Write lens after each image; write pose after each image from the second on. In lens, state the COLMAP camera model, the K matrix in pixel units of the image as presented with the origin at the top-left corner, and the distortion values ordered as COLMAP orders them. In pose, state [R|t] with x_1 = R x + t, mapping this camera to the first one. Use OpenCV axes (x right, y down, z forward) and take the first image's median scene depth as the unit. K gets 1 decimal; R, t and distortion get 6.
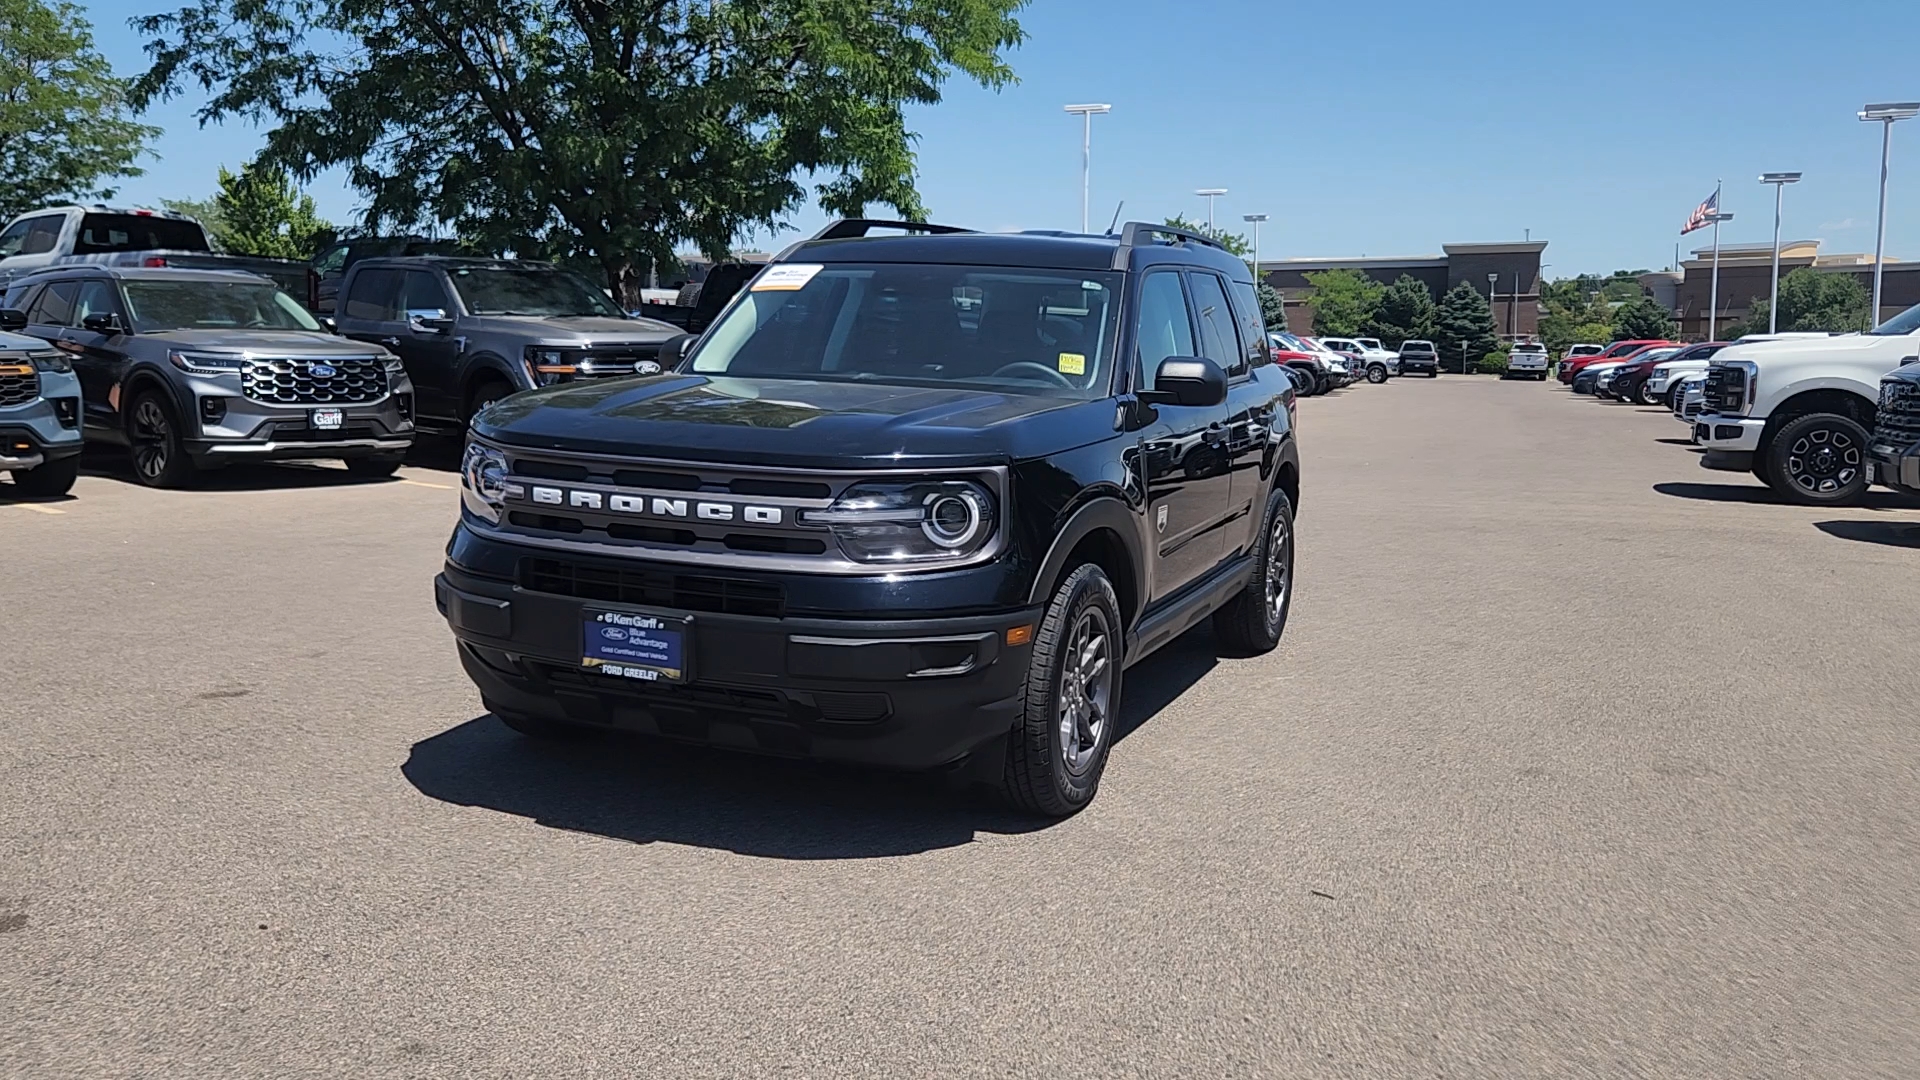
lens RADIAL K [[1625.1, 0, 963.2], [0, 1625.1, 532.2], [0, 0, 1]] dist [0.028716, -0.011663]
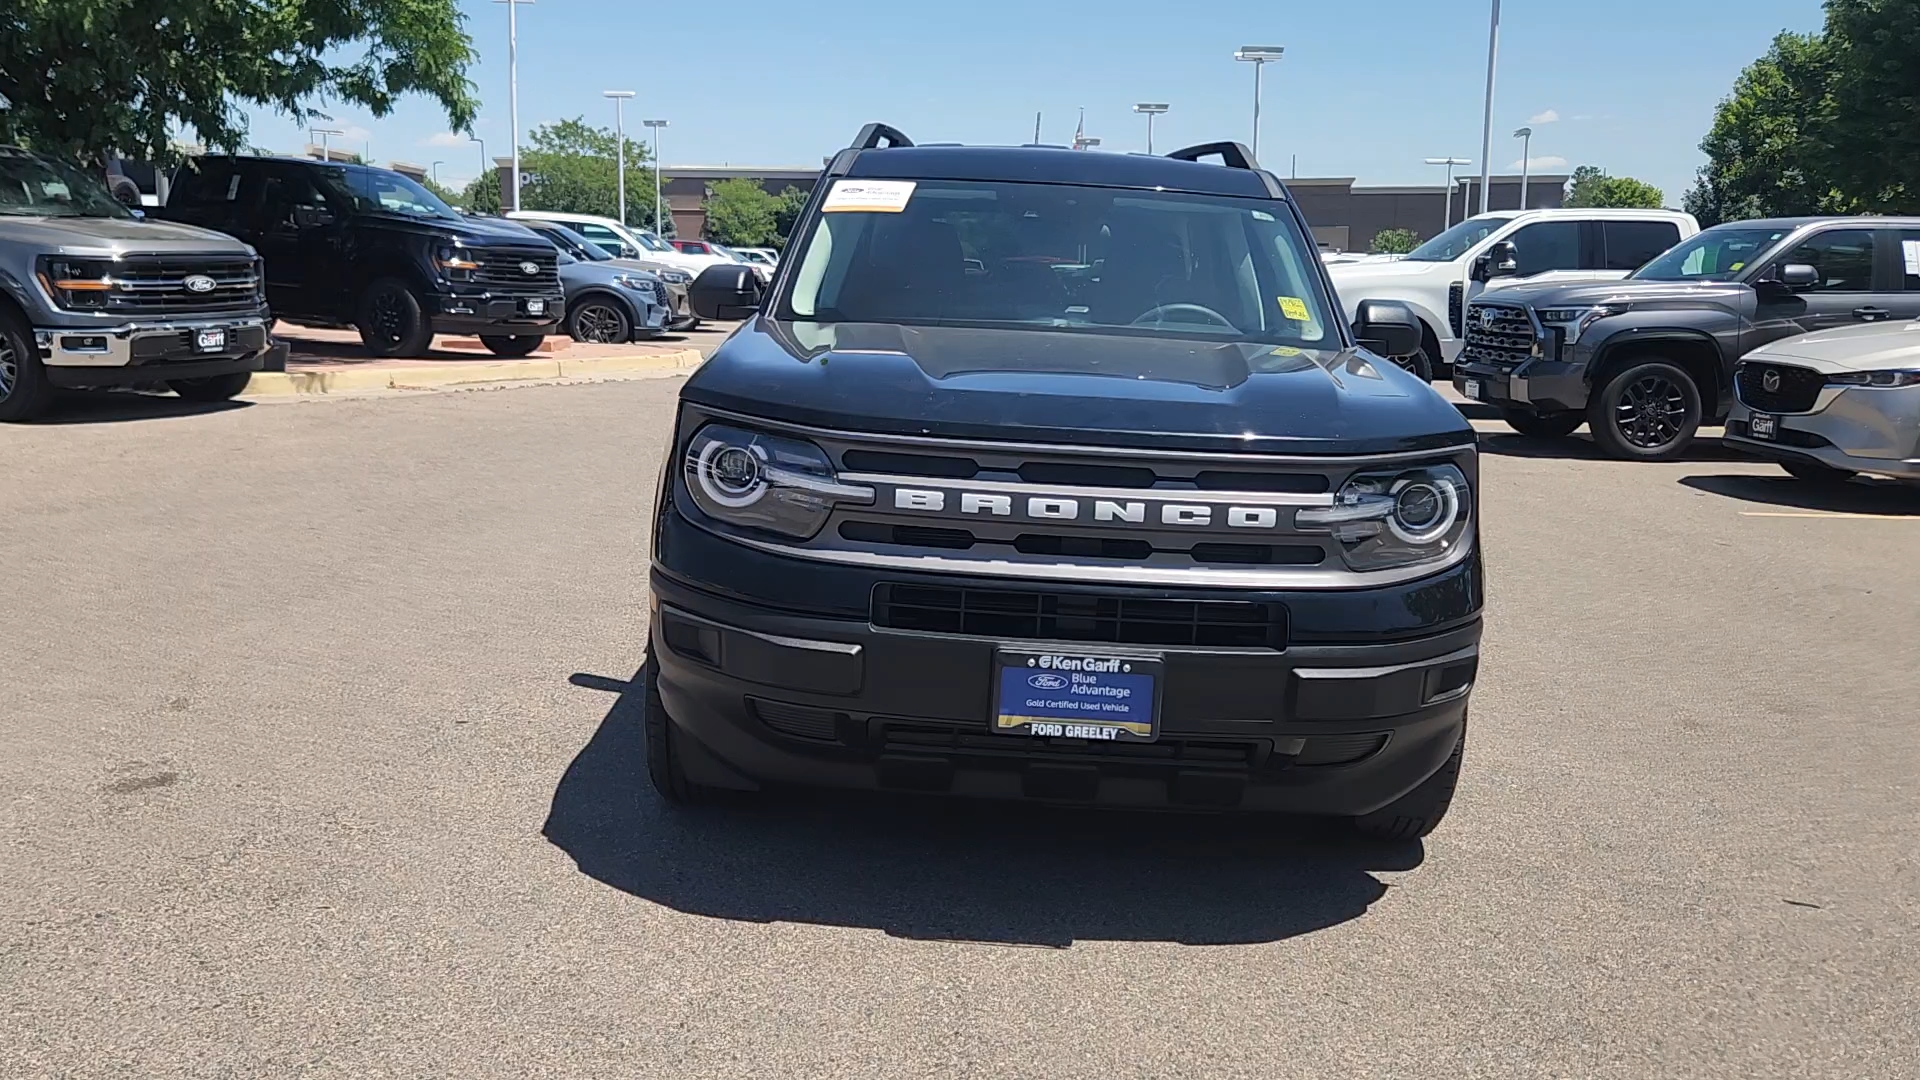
lens RADIAL K [[1625.1, 0, 956.2], [0, 1625.1, 529.8], [0, 0, 1]] dist [0.028716, -0.011663]
pose [[0.928614, -0.050315, 0.367620, -0.373132], [0.030360, 0.997744, 0.059870, -0.038334], [-0.369803, -0.044435, 0.928047, 0.226870]]
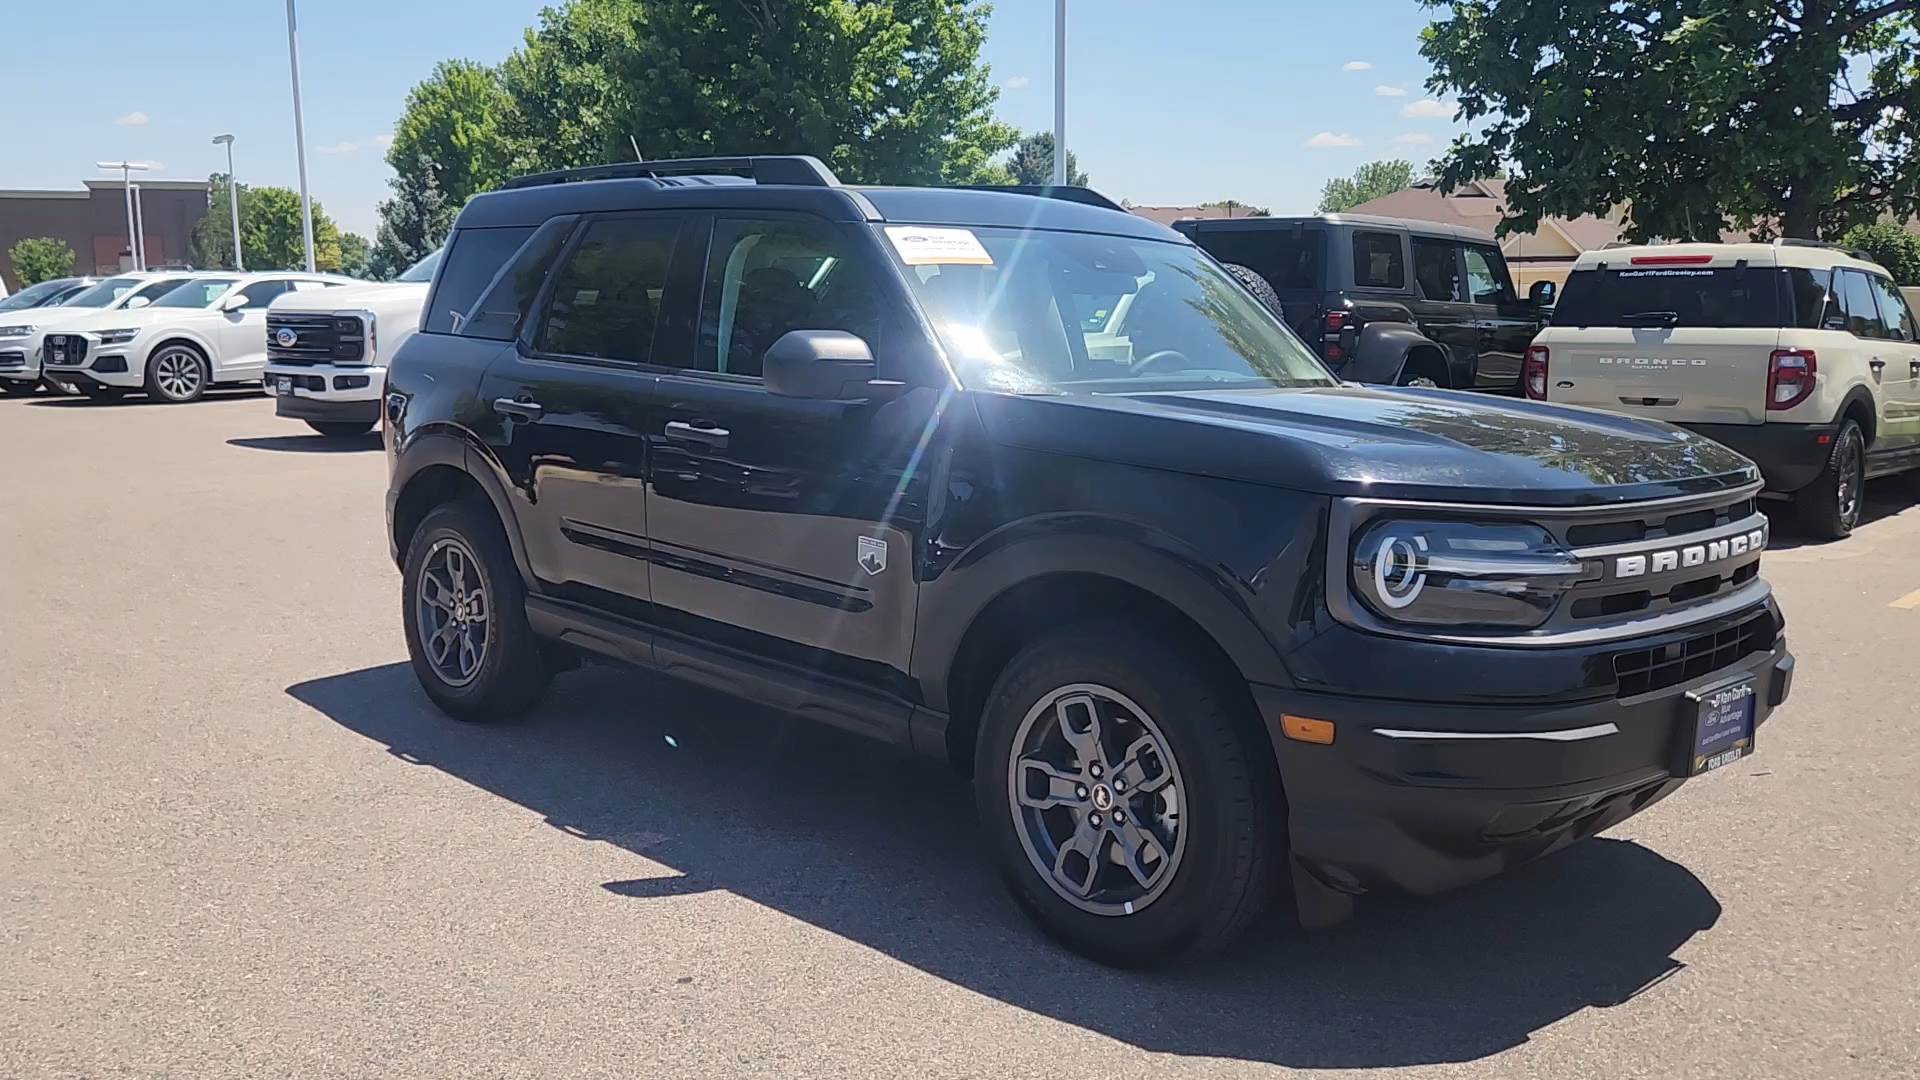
lens RADIAL K [[1625.1, 0, 956.3], [0, 1625.1, 534.6], [0, 0, 1]] dist [0.028716, -0.011663]
pose [[0.394633, -0.149710, 0.906561, -0.761322], [0.109997, 0.987239, 0.115151, -0.113430], [-0.912231, 0.054277, 0.406064, 0.712505]]
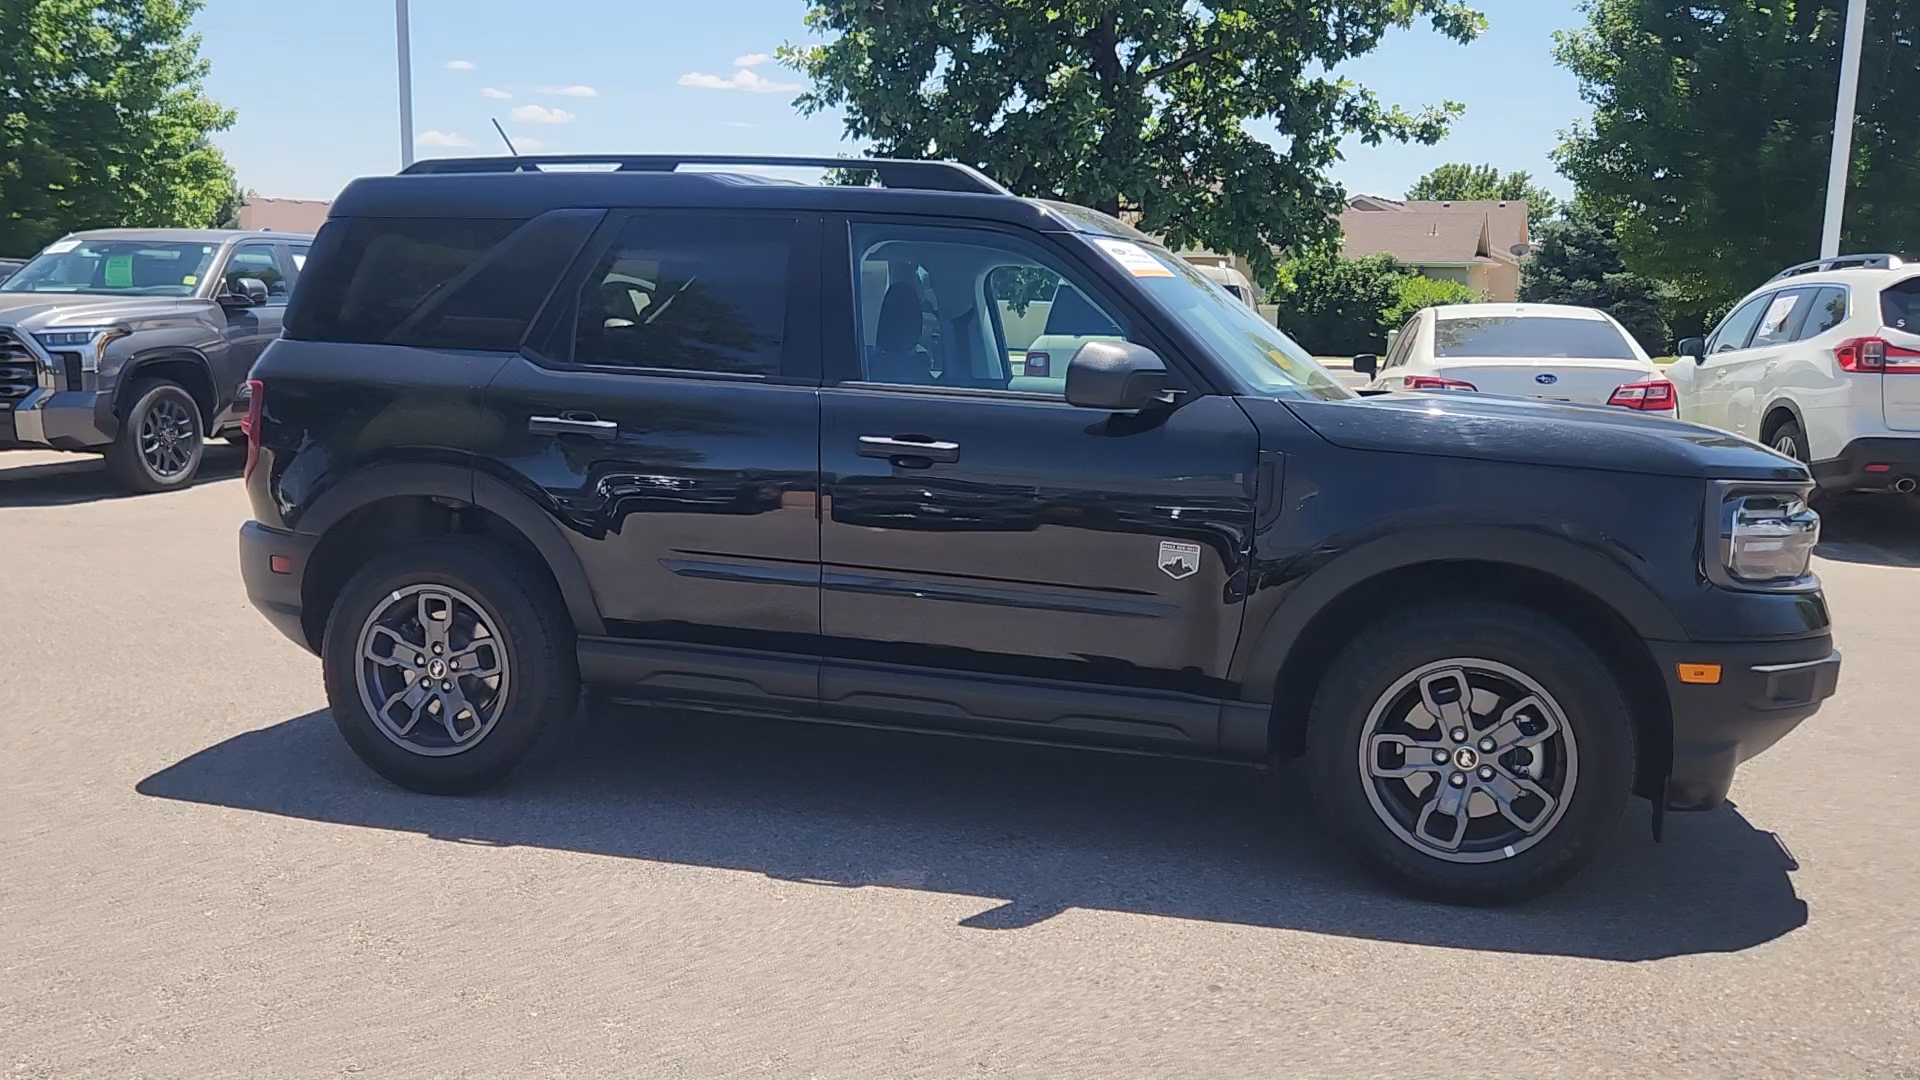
lens RADIAL K [[1625.1, 0, 961.9], [0, 1625.1, 543.6], [0, 0, 1]] dist [0.028716, -0.011663]
pose [[-0.113551, -0.161348, 0.980343, -0.830642], [0.096686, 0.980247, 0.172531, -0.164550], [-0.988816, 0.114377, -0.095708, 1.159858]]
